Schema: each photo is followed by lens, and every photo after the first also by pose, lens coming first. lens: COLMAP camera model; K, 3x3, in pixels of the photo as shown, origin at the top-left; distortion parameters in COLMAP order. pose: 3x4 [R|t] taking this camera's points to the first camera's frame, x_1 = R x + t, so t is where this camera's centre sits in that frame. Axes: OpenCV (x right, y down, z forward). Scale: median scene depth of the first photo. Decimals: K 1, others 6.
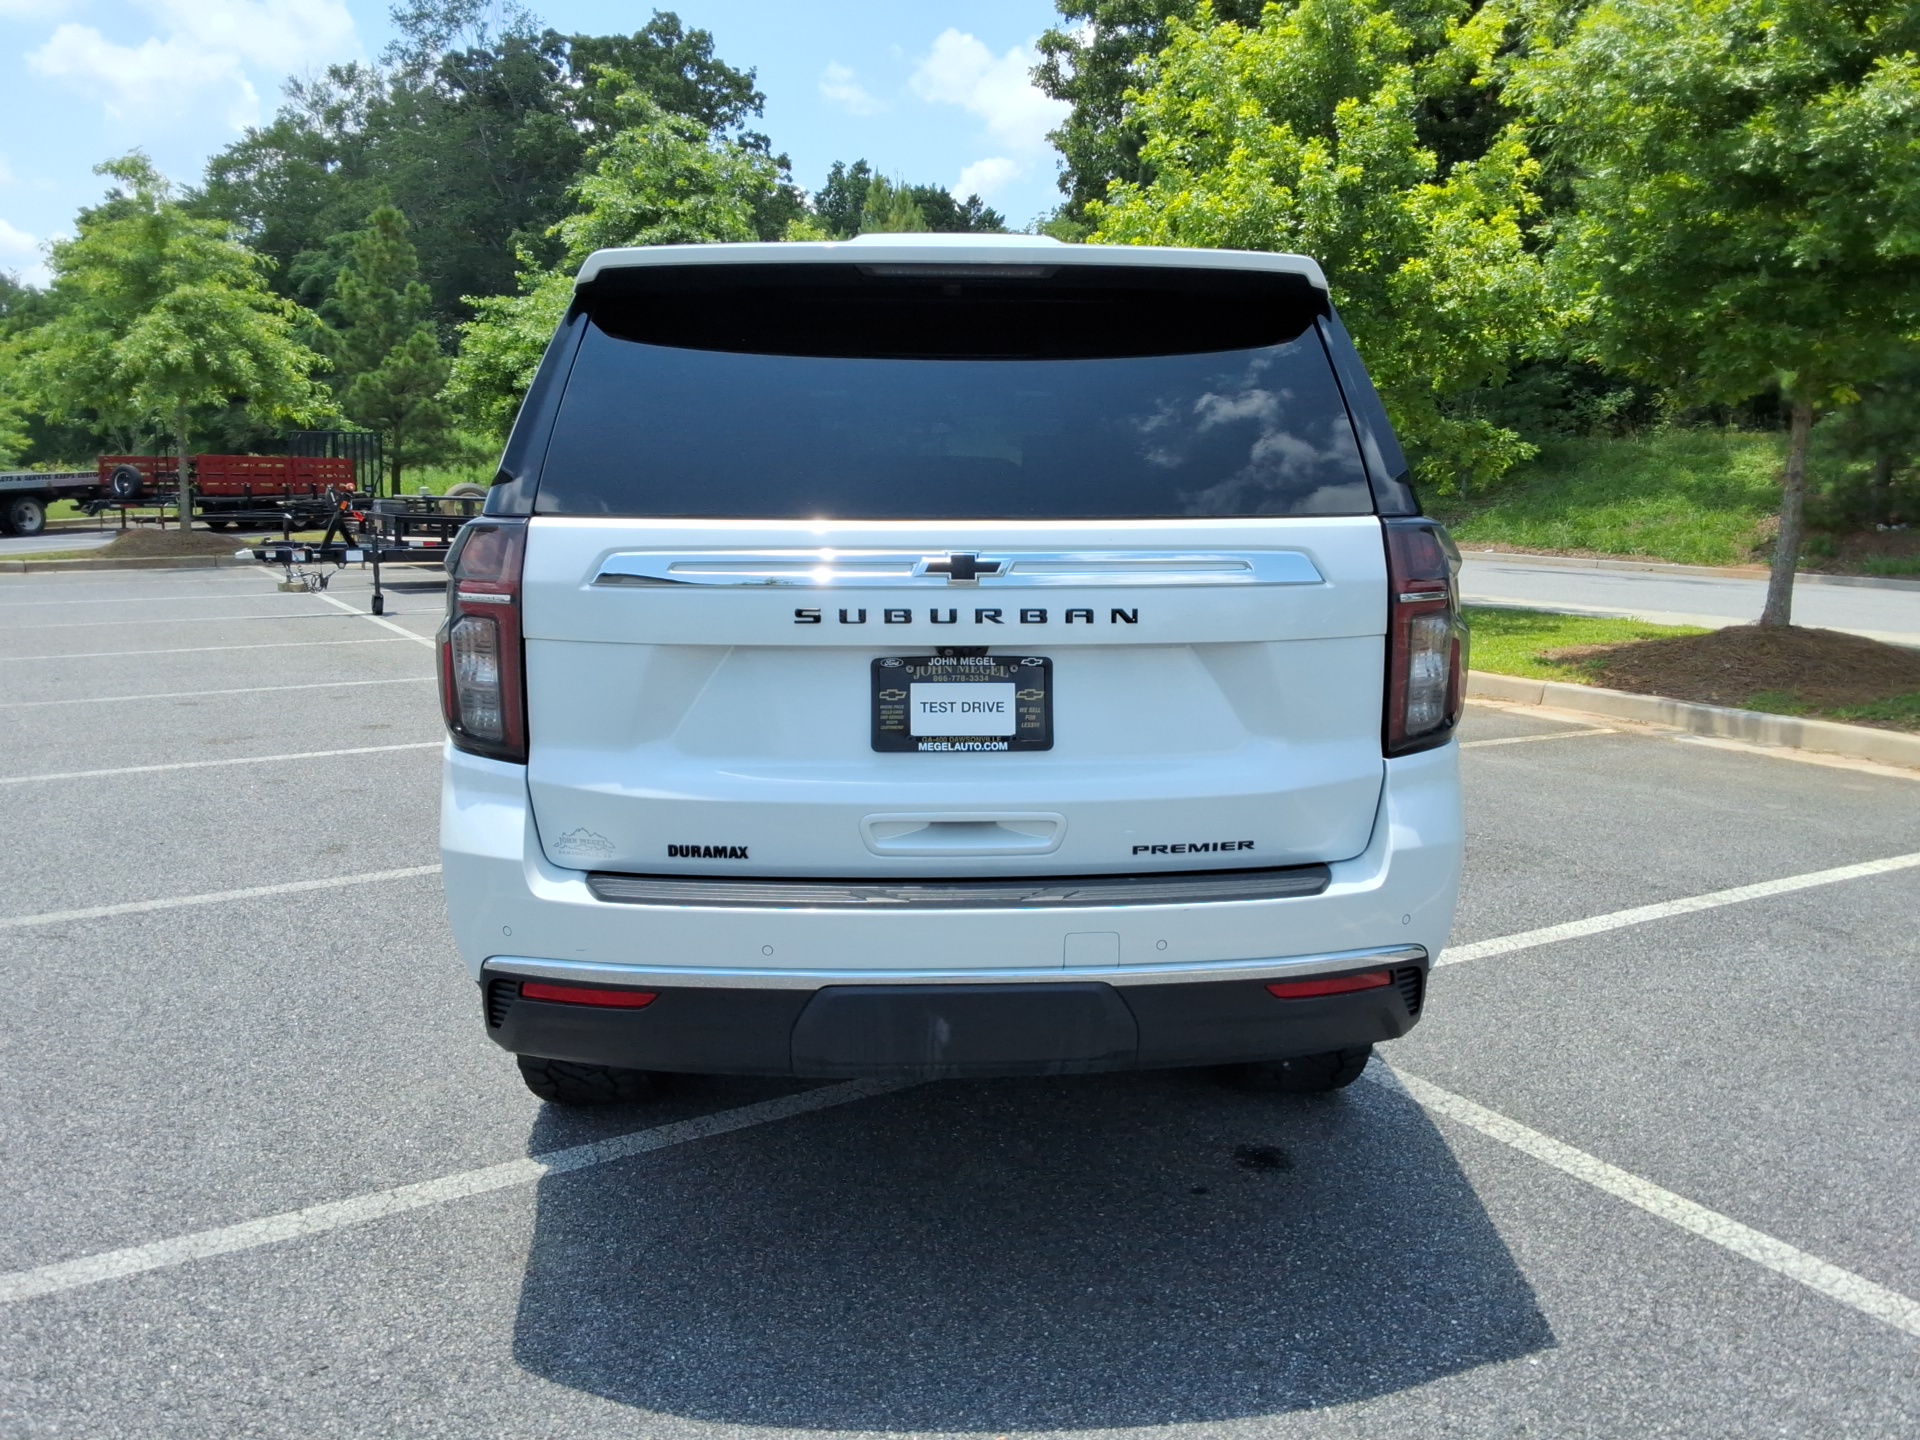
lens RADIAL K [[1544.1, 0, 975.3], [0, 1544.1, 708.2], [0, 0, 1]] dist [0.120308, -0.198407]
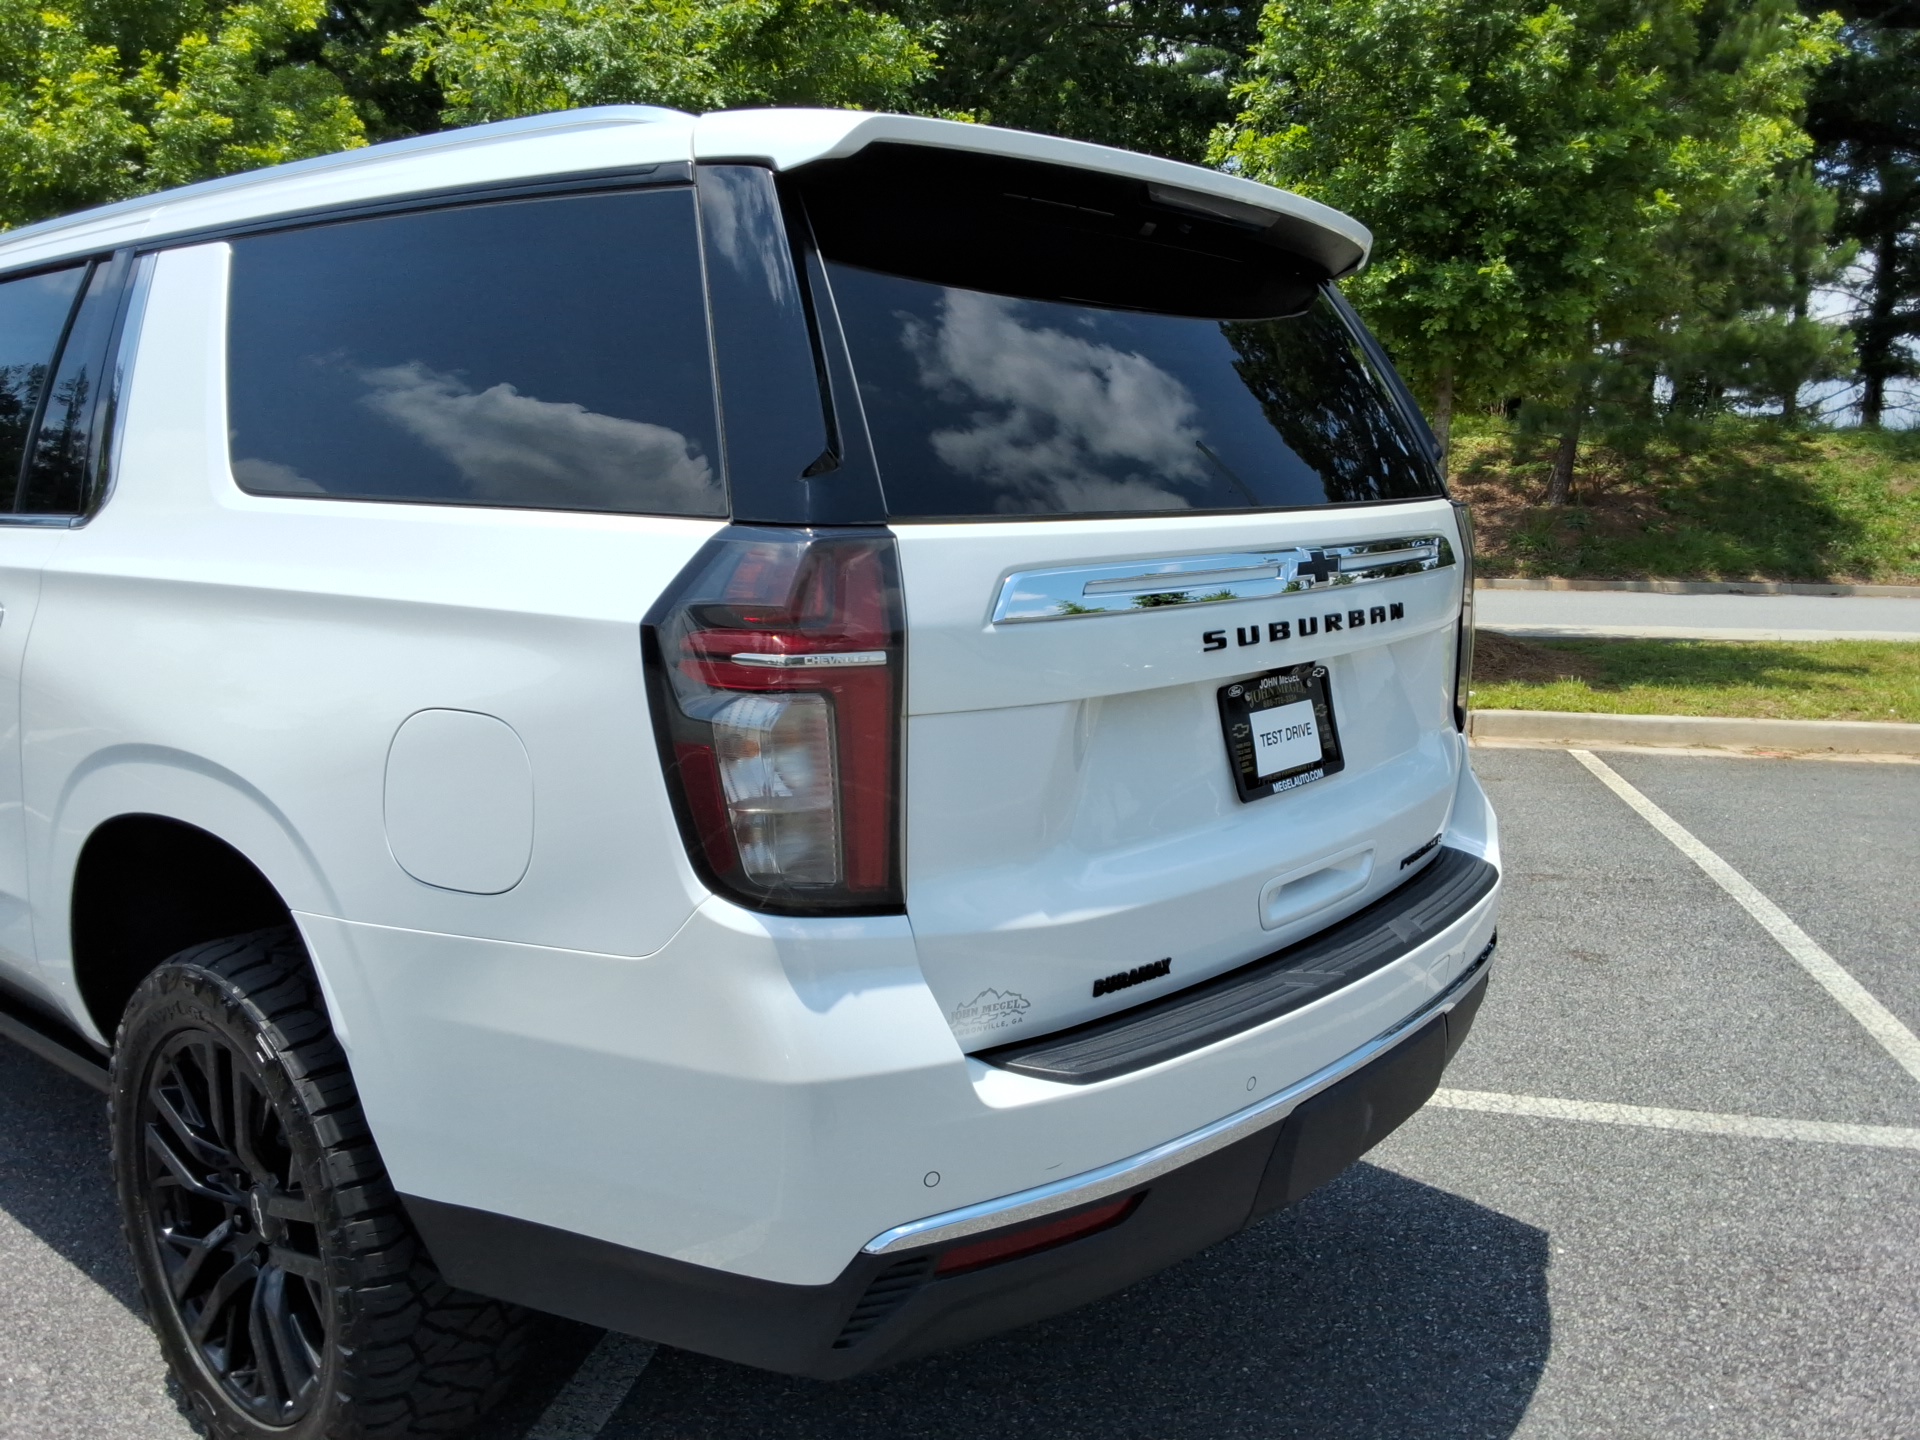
lens RADIAL K [[1544.1, 0, 975.3], [0, 1544.1, 708.2], [0, 0, 1]] dist [0.120308, -0.198407]
pose [[0.670953, -0.115768, 0.732407, -0.085600], [0.113089, 0.992158, 0.053225, -0.009155], [-0.732825, 0.047116, 0.678784, 0.064672]]
